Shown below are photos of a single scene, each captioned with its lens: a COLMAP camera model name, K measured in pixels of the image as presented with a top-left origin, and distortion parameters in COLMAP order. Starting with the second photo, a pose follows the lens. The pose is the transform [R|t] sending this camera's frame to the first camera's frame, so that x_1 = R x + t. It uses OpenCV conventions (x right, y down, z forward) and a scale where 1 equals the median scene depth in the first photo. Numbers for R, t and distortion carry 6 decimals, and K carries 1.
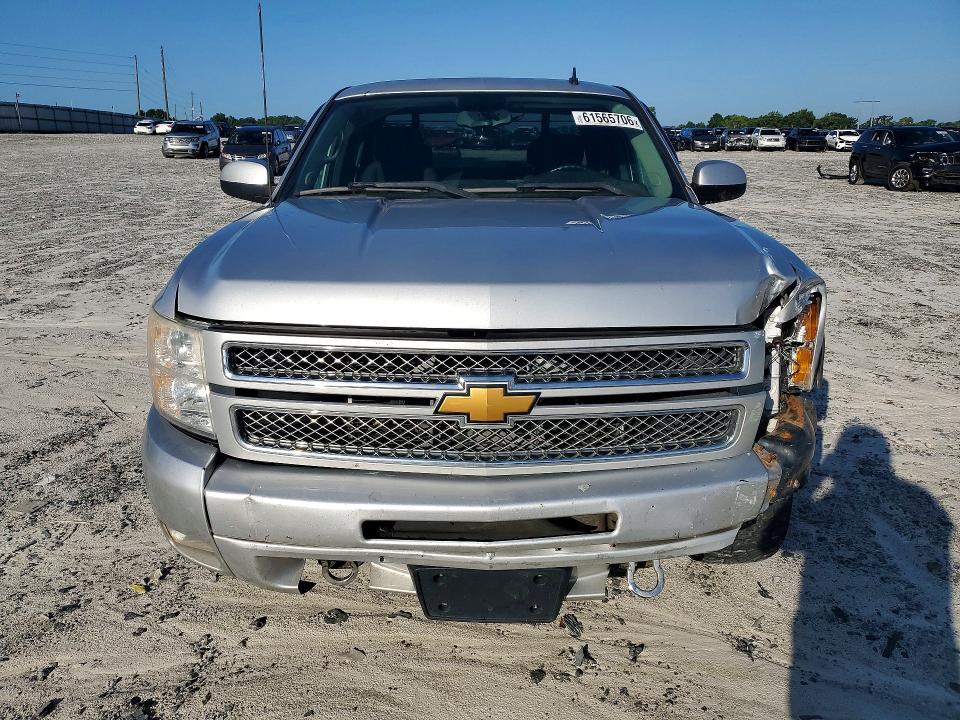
lens RADIAL K [[817.3, 0, 480.0], [0, 817.3, 360.0], [0, 0, 1]] dist [0.006332, 0.007301]
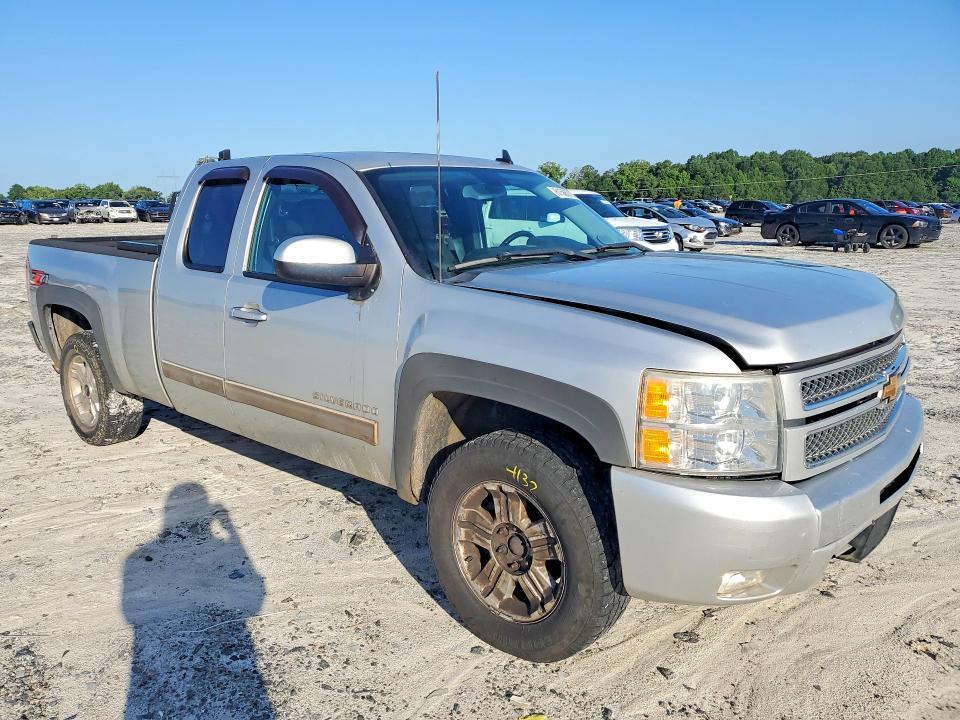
lens RADIAL K [[800.8, 0, 480.0], [0, 800.8, 360.0], [0, 0, 1]] dist [0.014692, 0.007916]
pose [[0.616490, -0.154314, 0.772092, -0.163259], [0.215889, 0.976153, 0.022719, -0.019093], [-0.757186, 0.152681, 0.635104, 0.069422]]
